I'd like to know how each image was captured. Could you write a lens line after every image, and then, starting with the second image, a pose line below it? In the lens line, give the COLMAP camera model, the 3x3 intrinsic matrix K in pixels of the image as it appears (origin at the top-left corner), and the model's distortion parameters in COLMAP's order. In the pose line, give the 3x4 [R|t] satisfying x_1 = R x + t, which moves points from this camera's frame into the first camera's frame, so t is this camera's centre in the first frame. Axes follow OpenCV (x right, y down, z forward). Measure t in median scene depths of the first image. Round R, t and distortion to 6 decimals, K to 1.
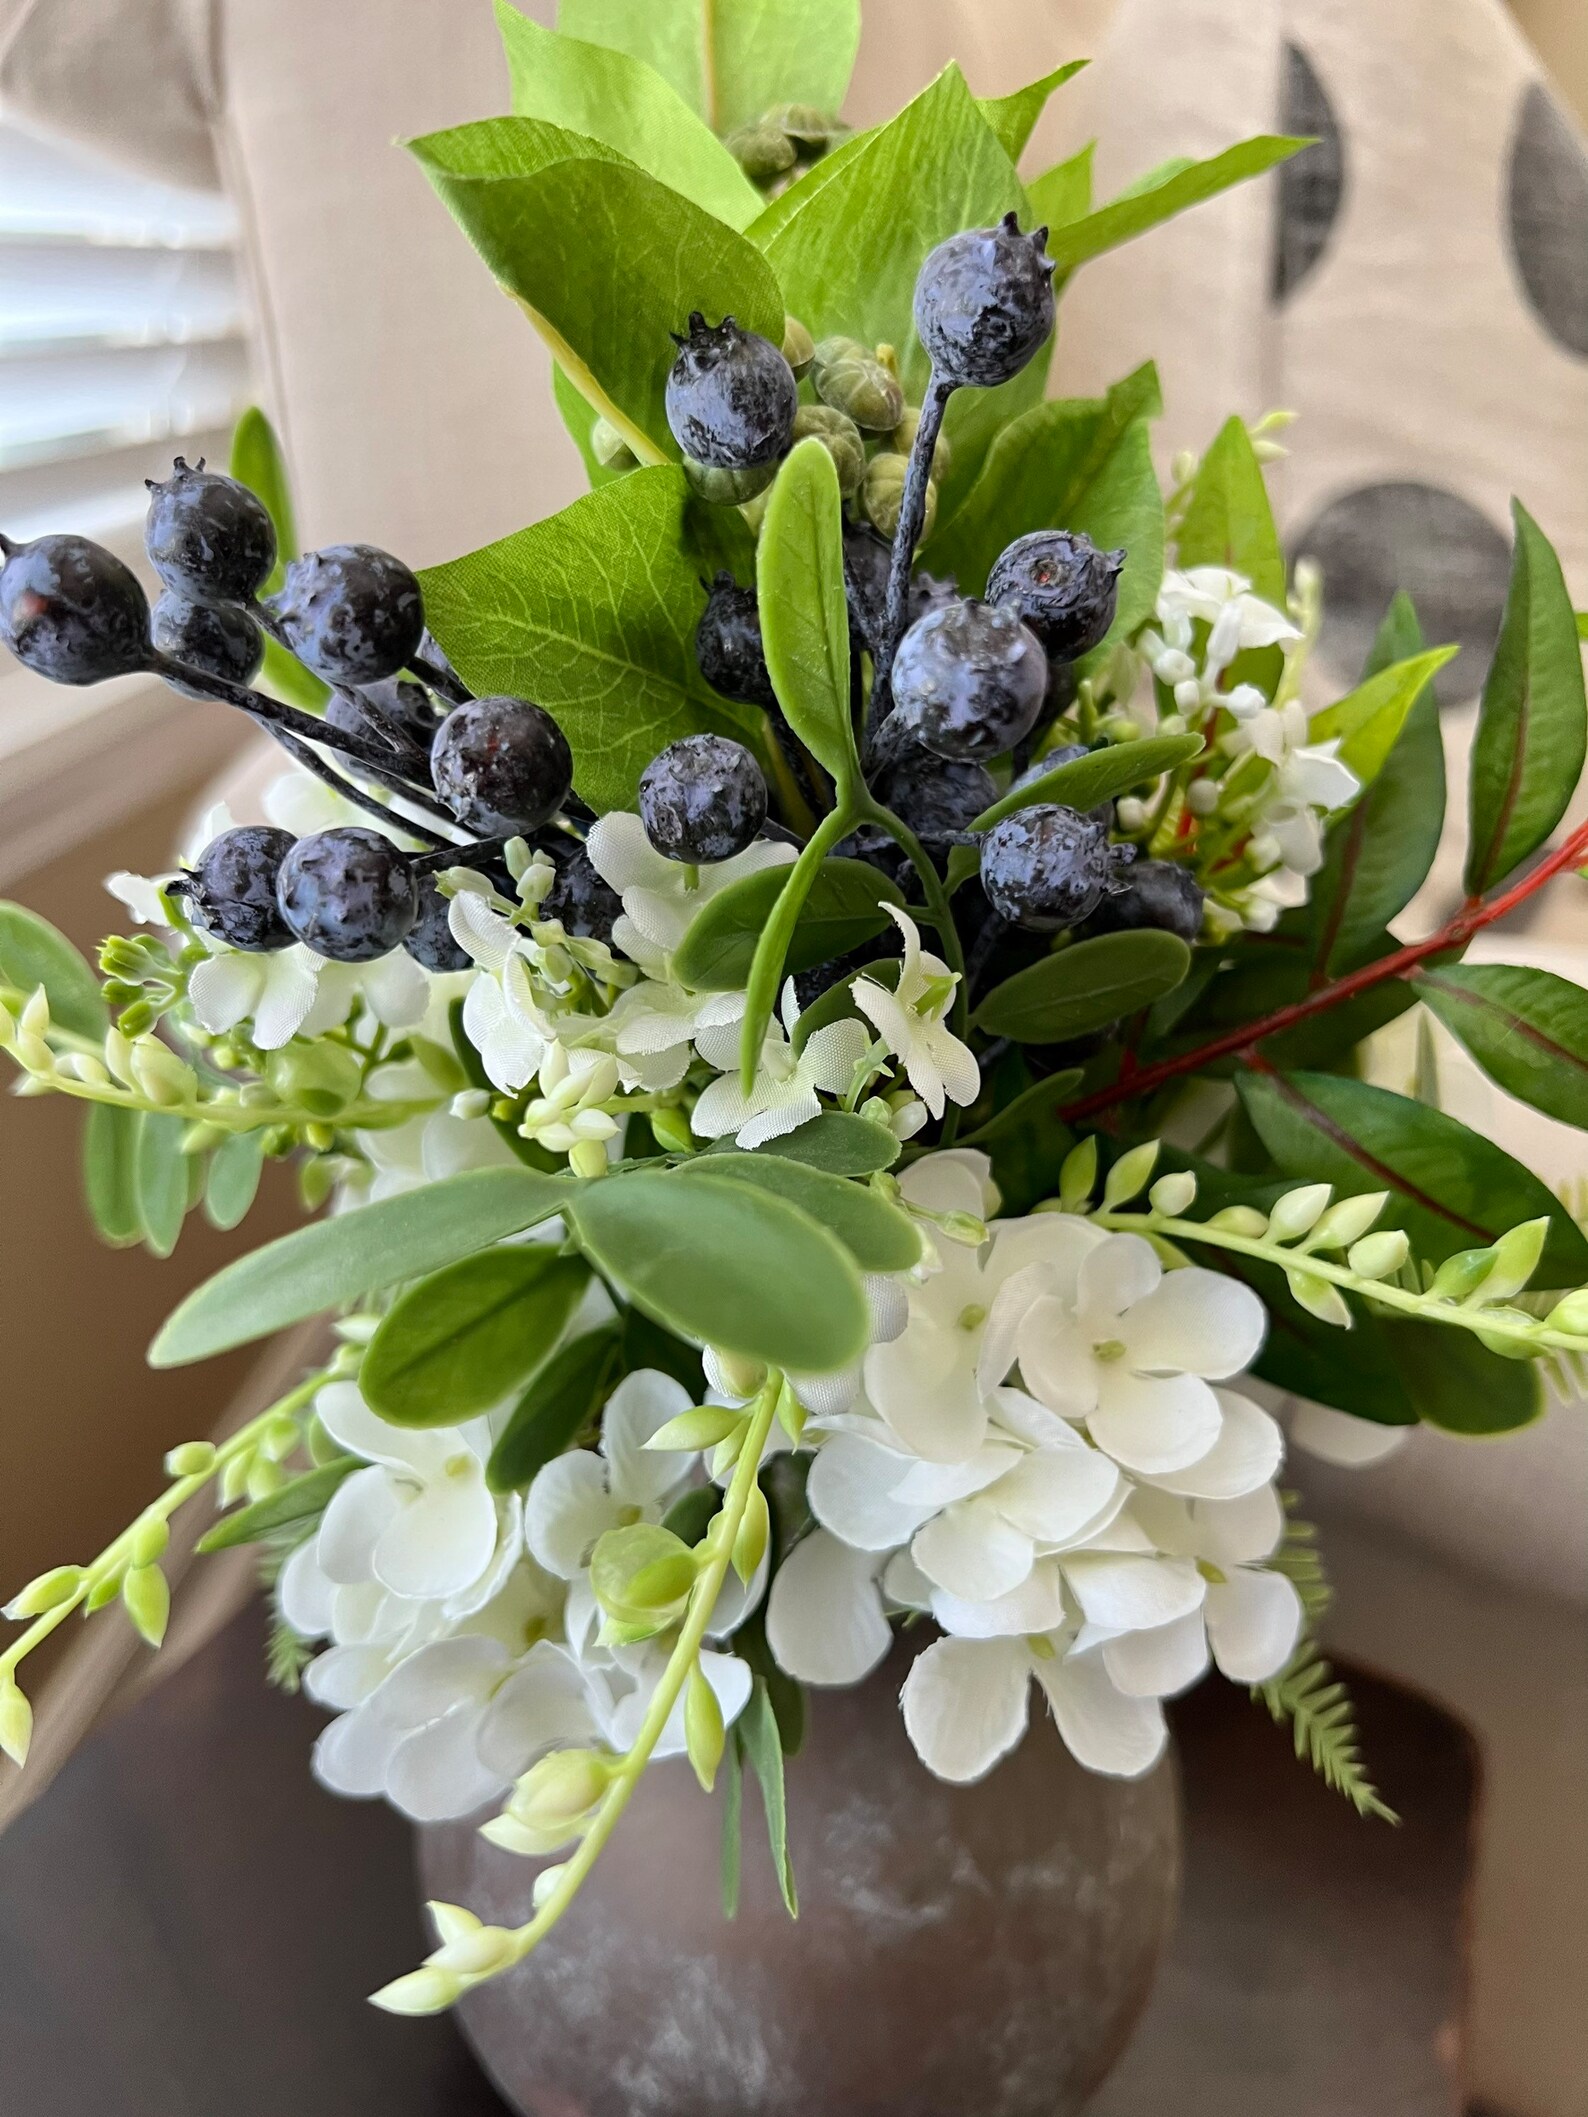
lens RADIAL K [[1661.5, 0, 803.3], [0, 1661.5, 1057.8], [0, 0, 1]] dist [0.009593, -0.037779]
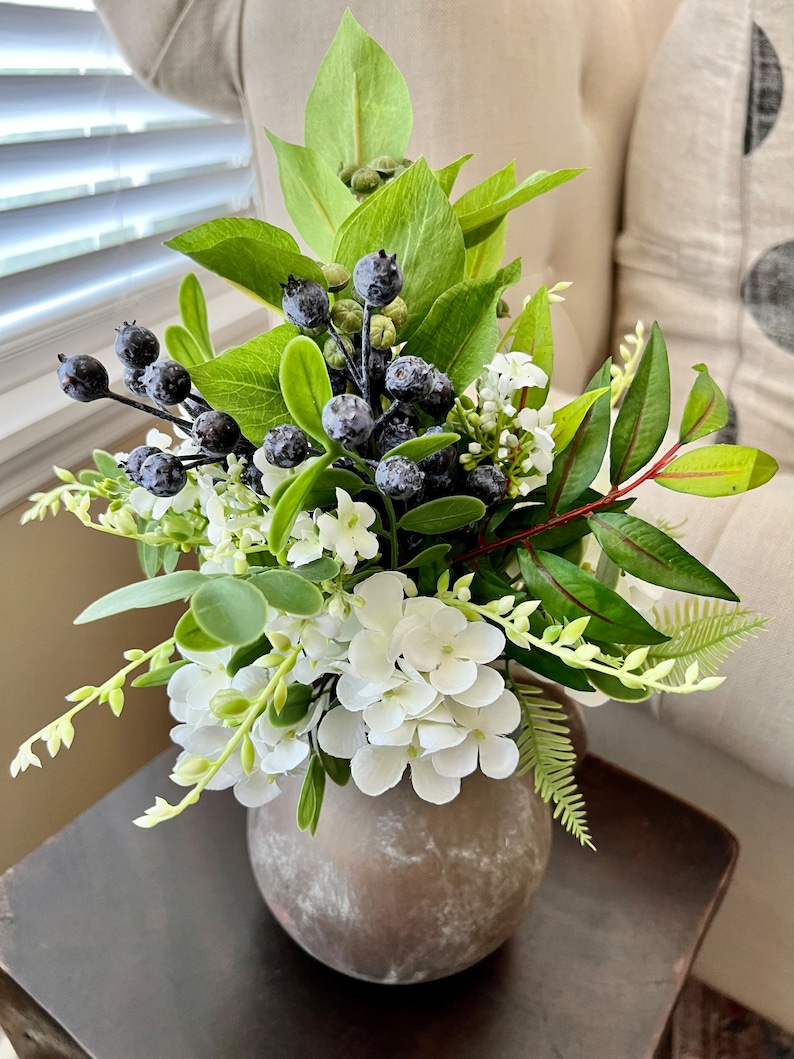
lens RADIAL K [[831.2, 0, 400.8], [0, 831.2, 540.9], [0, 0, 1]] dist [0.009593, -0.037779]
pose [[0.975900, 0.073127, -0.205599, 0.372755], [-0.060167, 0.995828, 0.068605, -0.086462], [0.209758, -0.054581, 0.976229, -0.315836]]
